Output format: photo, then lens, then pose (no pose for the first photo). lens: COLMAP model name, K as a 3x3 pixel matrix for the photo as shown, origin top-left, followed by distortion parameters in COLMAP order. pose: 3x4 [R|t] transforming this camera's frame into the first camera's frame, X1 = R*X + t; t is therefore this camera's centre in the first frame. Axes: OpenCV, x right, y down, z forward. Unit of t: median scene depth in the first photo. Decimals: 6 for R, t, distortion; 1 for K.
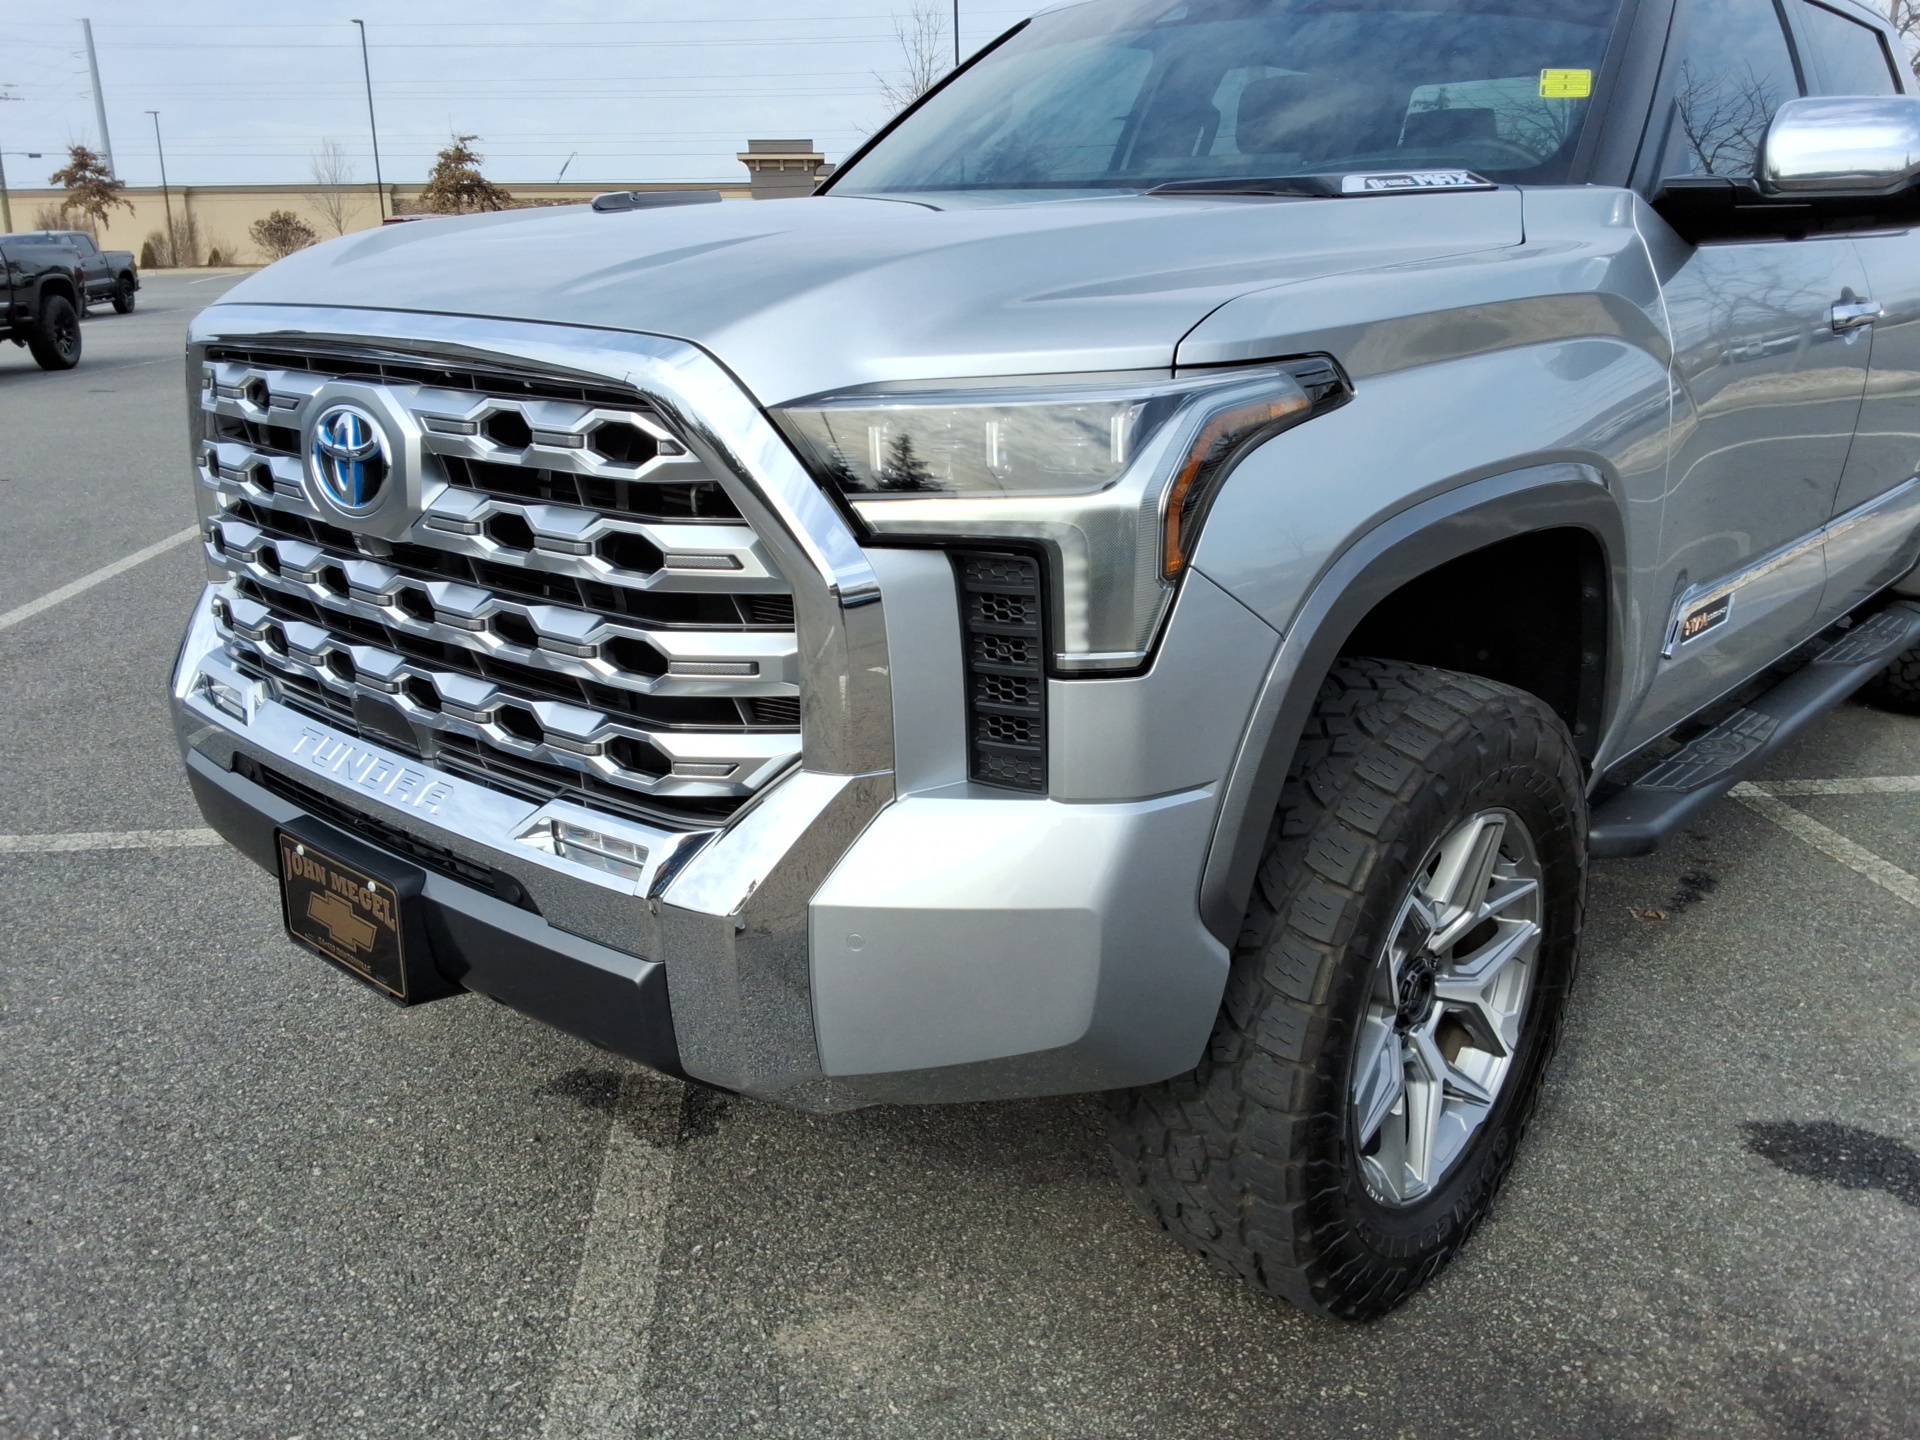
lens RADIAL K [[1540.8, 0, 978.8], [0, 1540.8, 701.2], [0, 0, 1]] dist [0.130481, -0.205153]
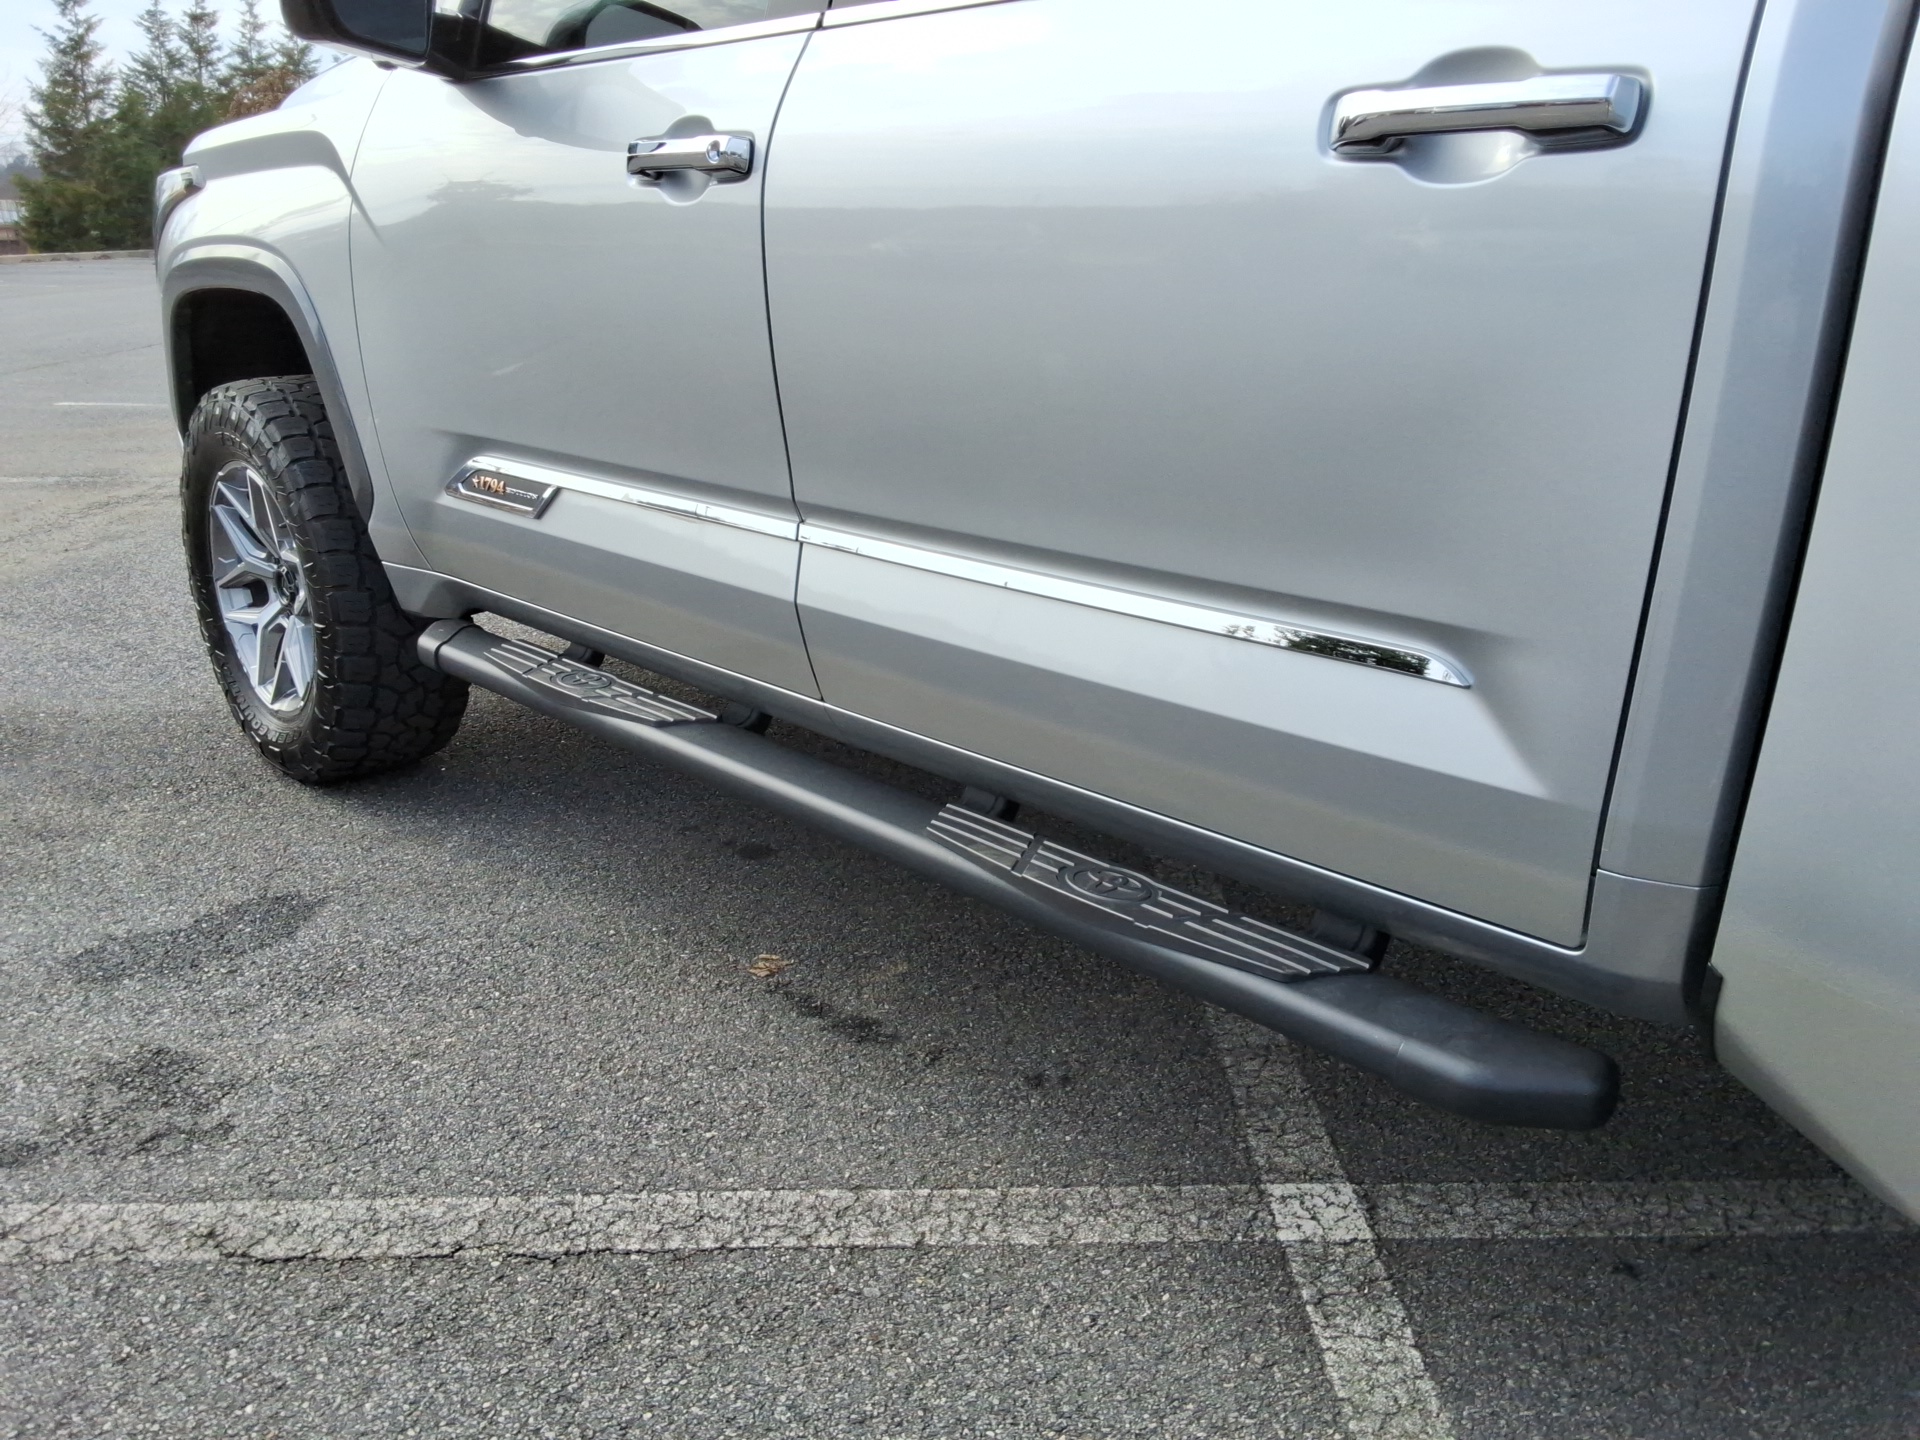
lens RADIAL K [[1540.8, 0, 978.8], [0, 1540.8, 701.2], [0, 0, 1]] dist [0.130481, -0.205153]
pose [[-0.080629, 0.290641, -0.953429, 1.885553], [-0.287386, 0.909143, 0.301444, -0.411593], [0.954415, 0.298307, 0.010222, 1.792422]]
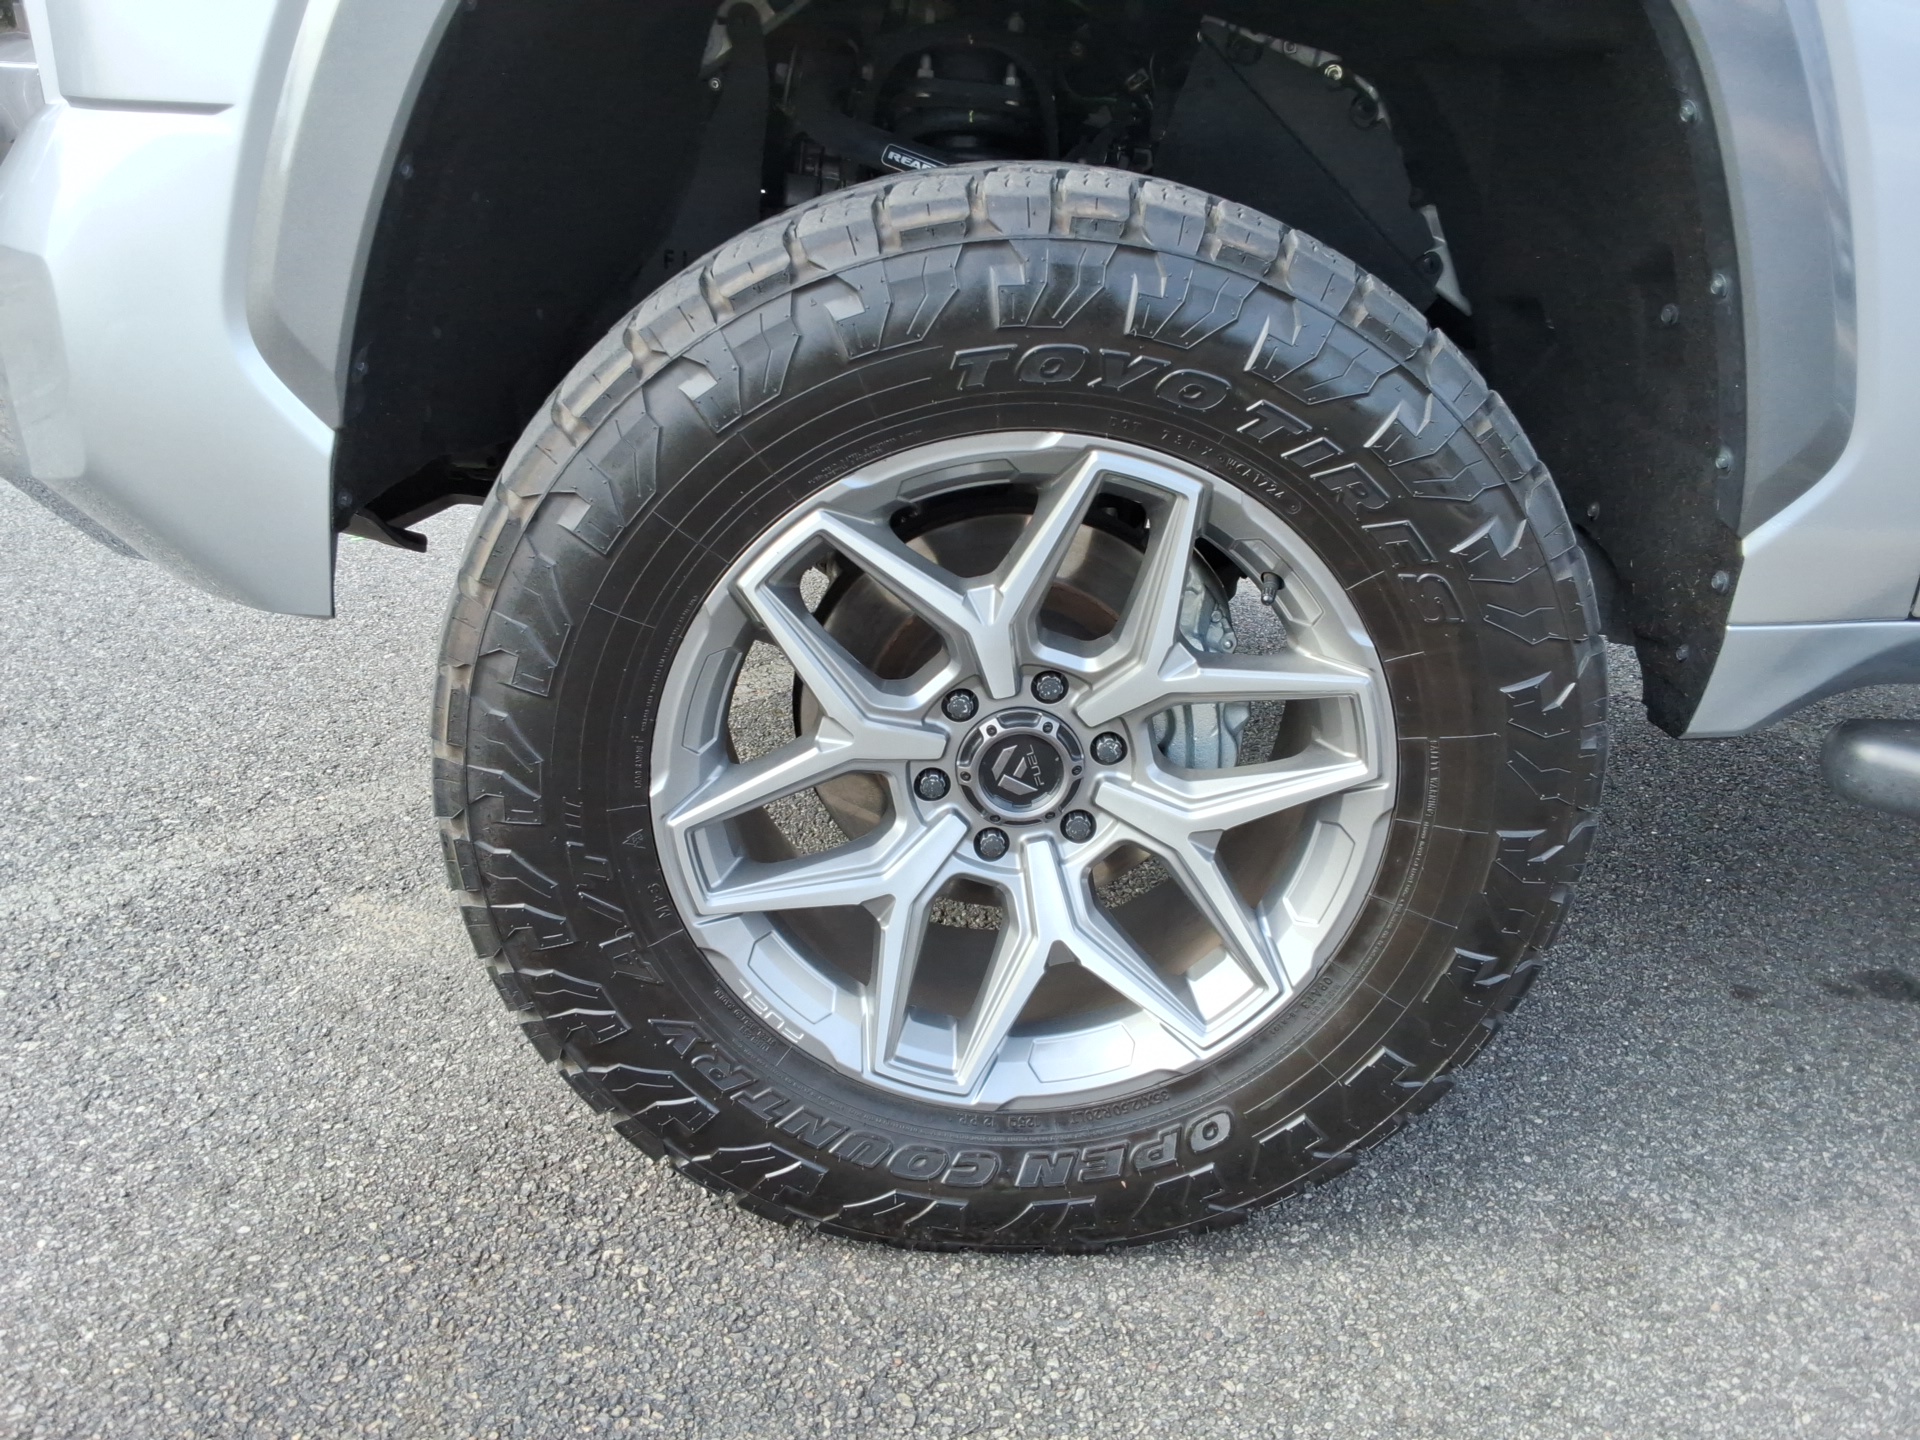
lens RADIAL K [[1540.8, 0, 978.8], [0, 1540.8, 701.2], [0, 0, 1]] dist [0.130481, -0.205153]
pose [[0.693151, 0.286770, -0.661290, 0.676165], [-0.253466, 0.955828, 0.148820, 0.088825], [0.674757, 0.064460, 0.735220, 0.607941]]
